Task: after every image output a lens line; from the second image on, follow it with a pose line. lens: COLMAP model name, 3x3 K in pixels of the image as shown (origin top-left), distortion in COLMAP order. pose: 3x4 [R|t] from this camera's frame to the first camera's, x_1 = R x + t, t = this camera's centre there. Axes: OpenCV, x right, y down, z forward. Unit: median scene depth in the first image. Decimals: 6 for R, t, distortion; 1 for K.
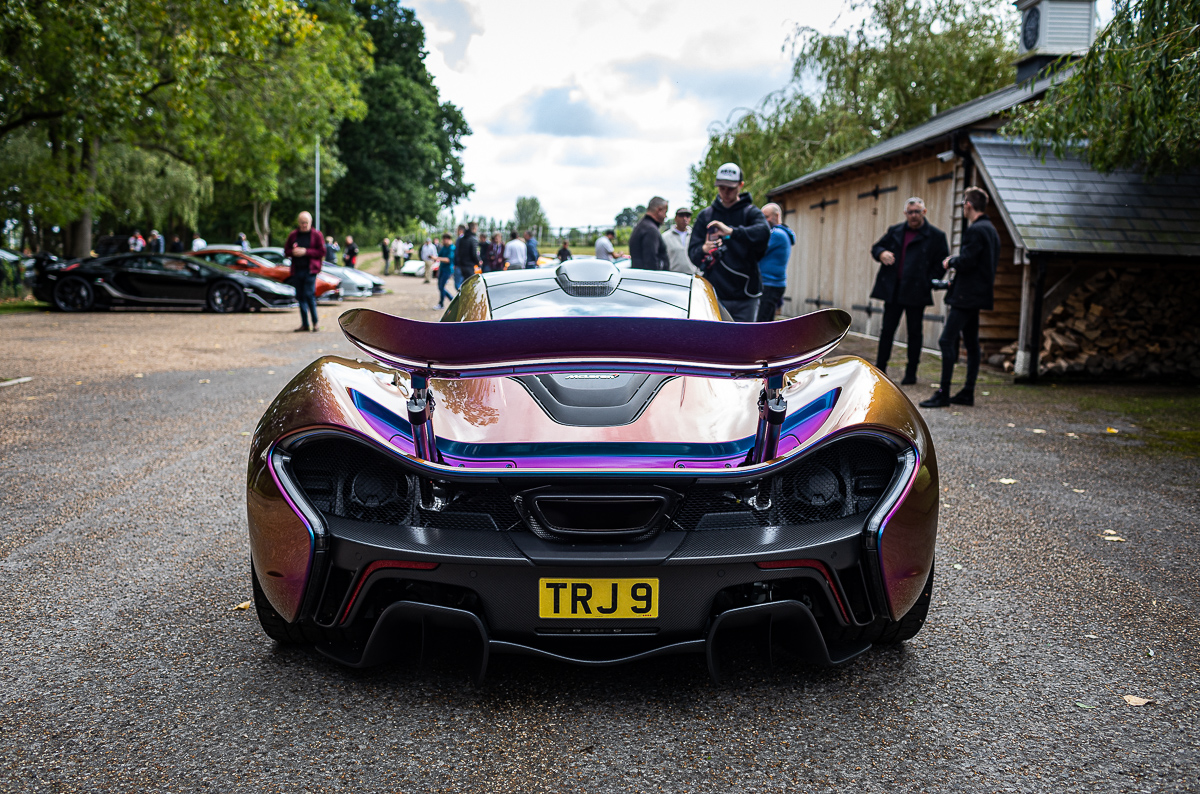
lens RADIAL K [[1228.5, 0, 600.0], [0, 1228.5, 397.0], [0, 0, 1]] dist [0.010250, -0.009588]
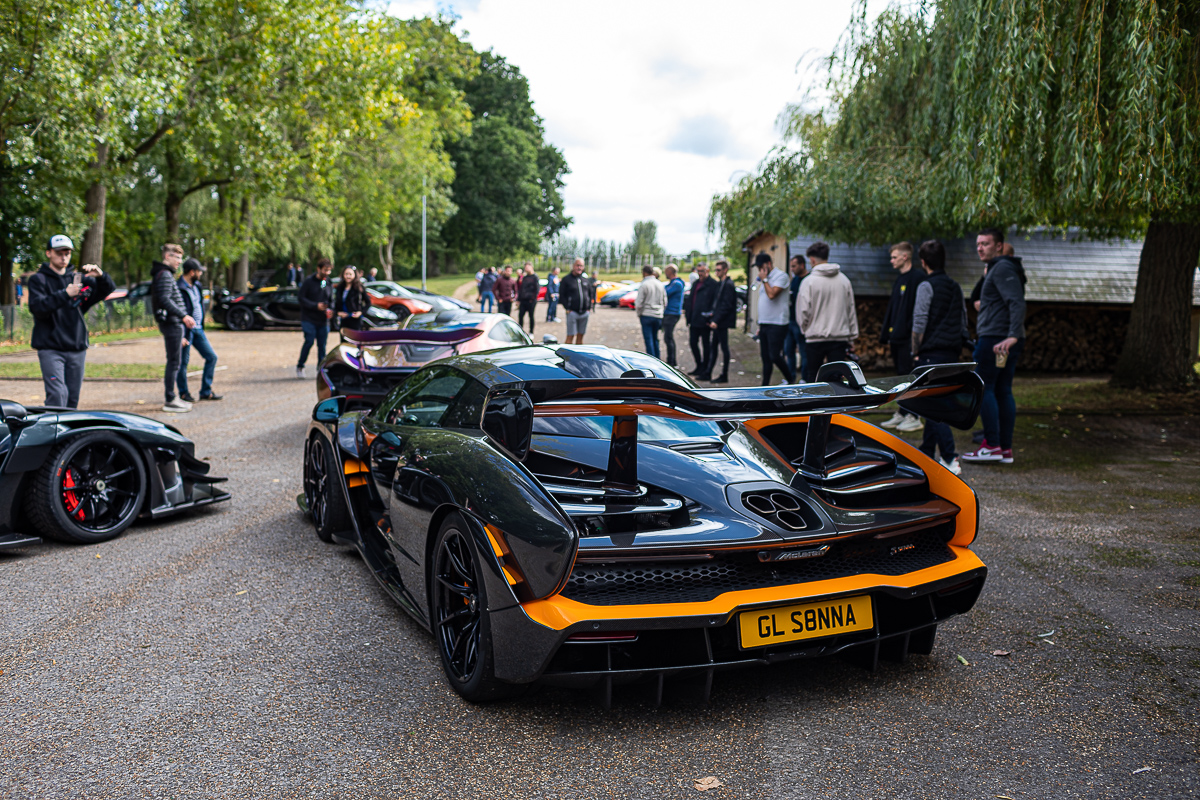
lens RADIAL K [[1204.5, 0, 598.0], [0, 1204.5, 416.9], [0, 0, 1]] dist [-0.008759, -0.012336]
pose [[0.994682, 0.005742, -0.102835, 0.050797], [-0.005557, 0.999982, 0.002079, 0.009989], [0.102845, -0.001496, 0.994696, -0.136165]]
